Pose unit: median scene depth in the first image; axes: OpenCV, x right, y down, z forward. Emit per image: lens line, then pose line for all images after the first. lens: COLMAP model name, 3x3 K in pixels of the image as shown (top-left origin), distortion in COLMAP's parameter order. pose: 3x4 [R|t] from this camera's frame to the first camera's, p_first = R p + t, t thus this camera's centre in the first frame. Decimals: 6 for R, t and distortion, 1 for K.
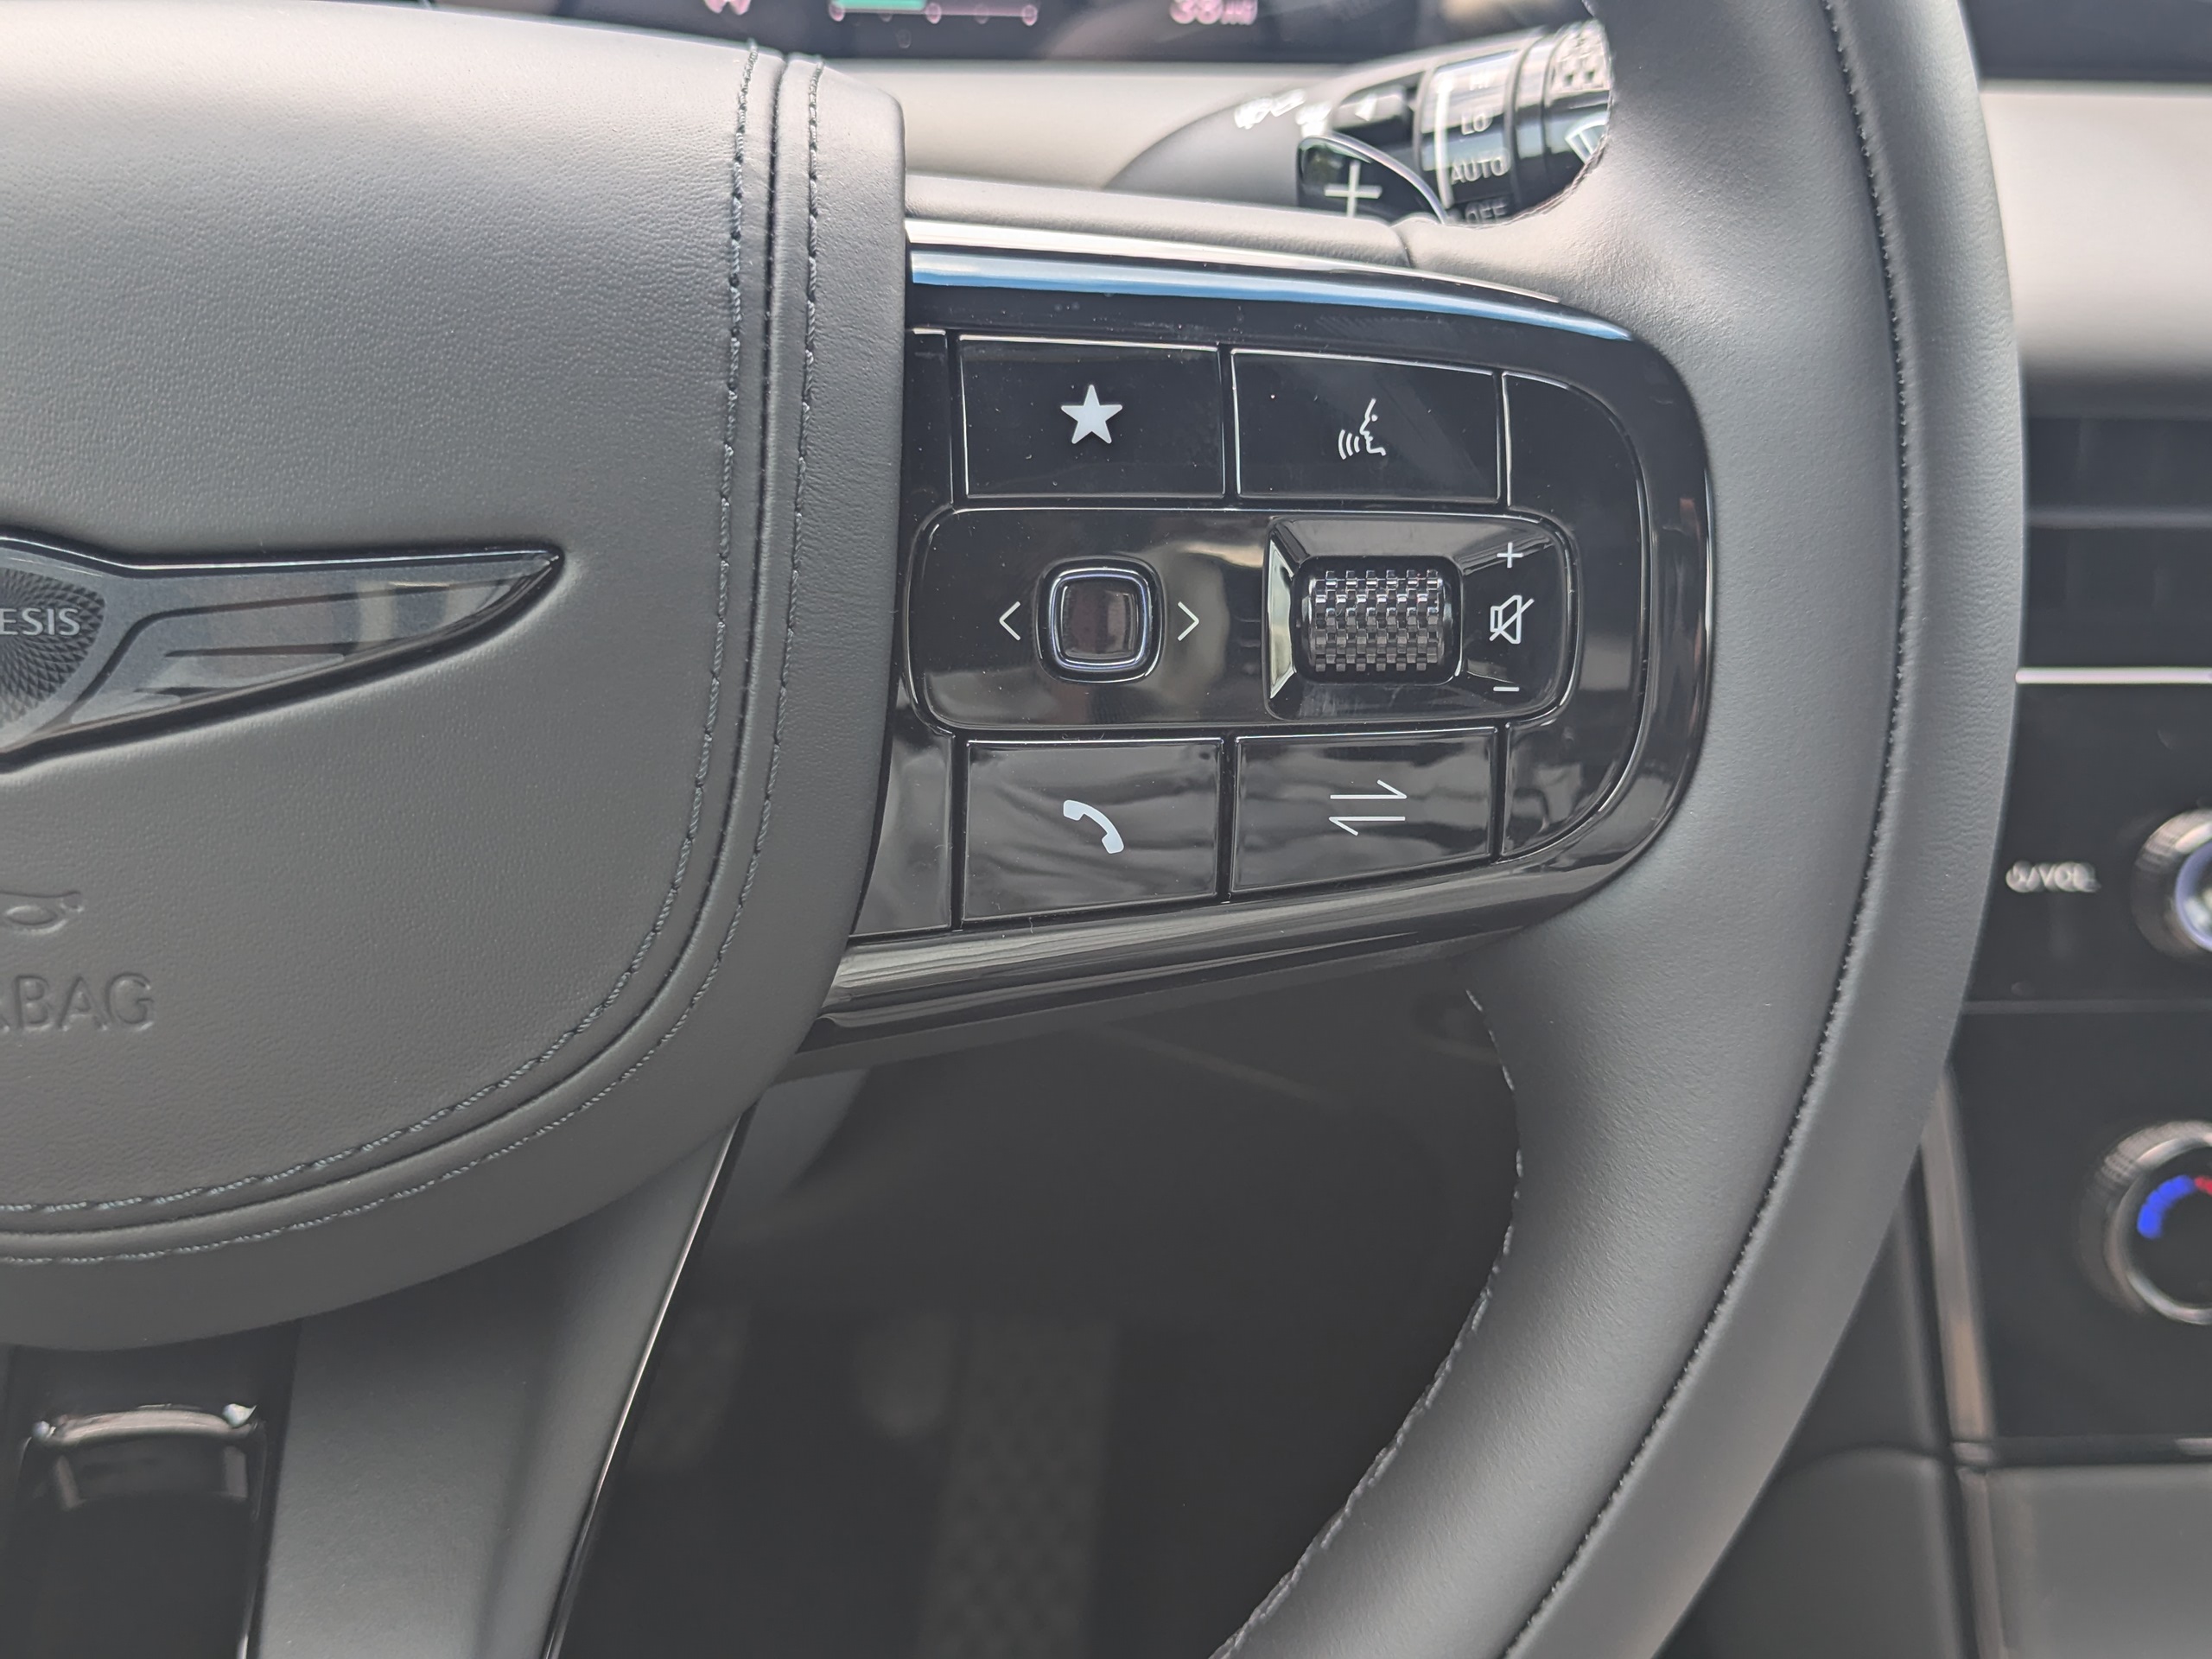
lens RADIAL K [[4185.7, 0, 1099.2], [0, 4185.7, 791.1], [0, 0, 1]] dist [0.264014, -2.059130]
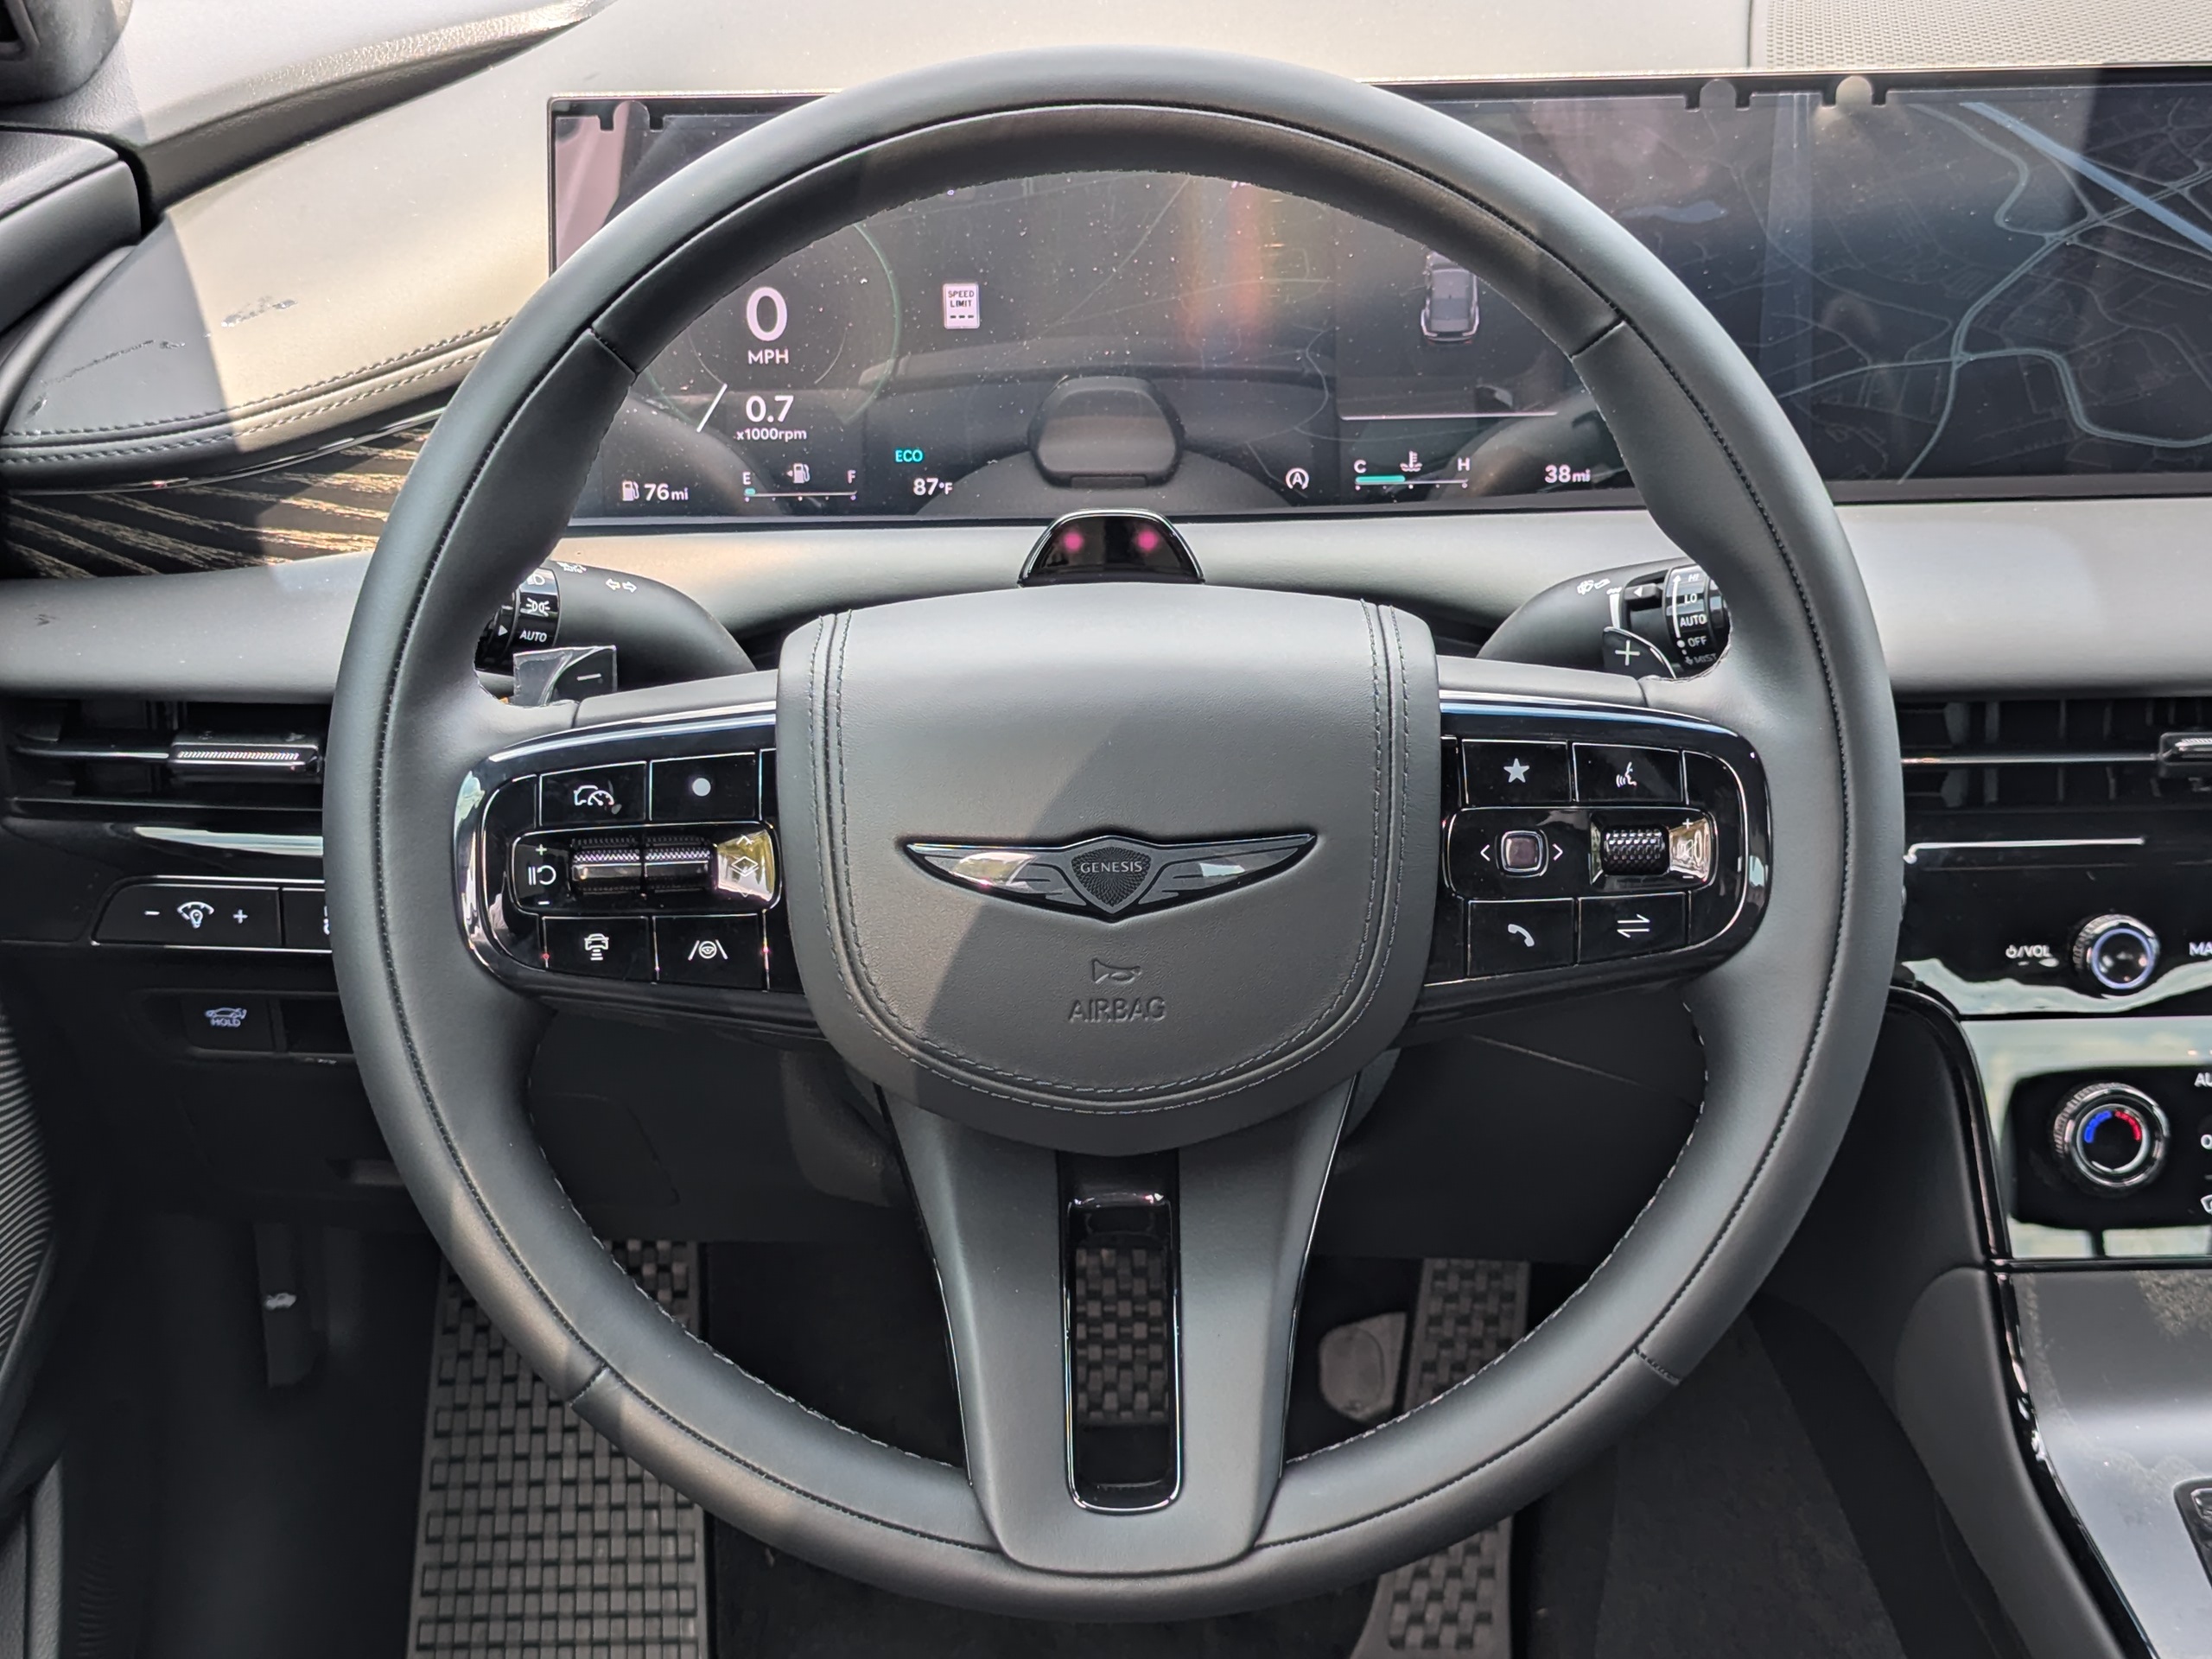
lens RADIAL K [[4185.7, 0, 1099.2], [0, 4185.7, 791.1], [0, 0, 1]] dist [0.264014, -2.059130]
pose [[0.995649, -0.022193, -0.090507, -0.023463], [0.019934, 0.999469, -0.025791, -0.017966], [0.091031, 0.023874, 0.995562, -1.511312]]
